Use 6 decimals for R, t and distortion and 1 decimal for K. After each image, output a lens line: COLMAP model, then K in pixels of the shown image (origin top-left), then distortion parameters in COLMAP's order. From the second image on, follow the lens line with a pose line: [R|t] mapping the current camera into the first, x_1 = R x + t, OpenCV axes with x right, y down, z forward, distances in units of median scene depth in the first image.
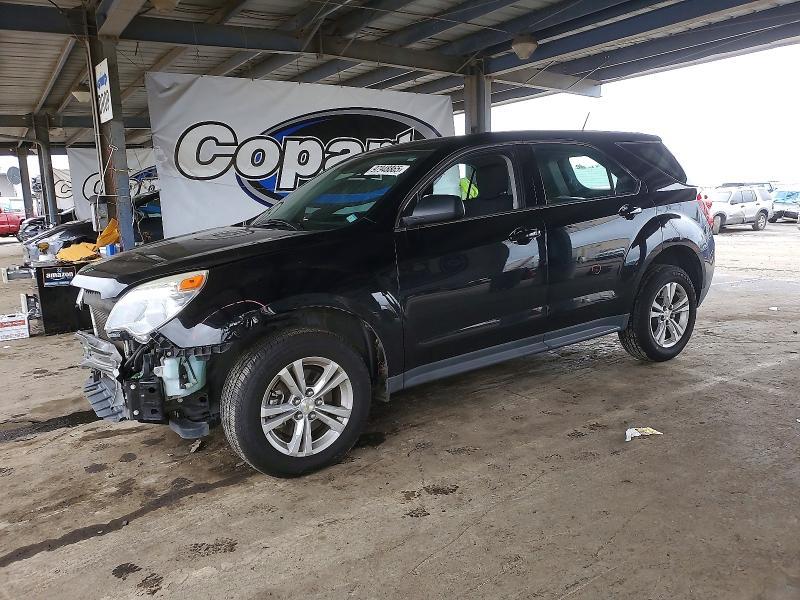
lens RADIAL K [[623.3, 0, 400.0], [0, 623.3, 300.0], [0, 0, 1]] dist [-0.005061, -0.001640]
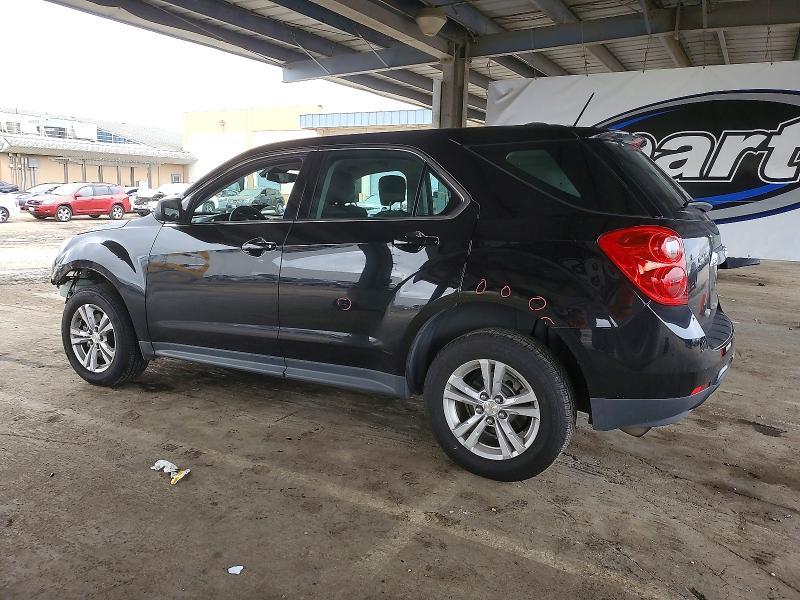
lens RADIAL K [[623.3, 0, 400.0], [0, 623.3, 300.0], [0, 0, 1]] dist [-0.005061, -0.001640]
pose [[0.451619, 0.190088, -0.871727, 1.054544], [-0.185559, 0.975688, 0.116624, -0.160069], [0.872702, 0.109087, 0.475911, 0.694088]]
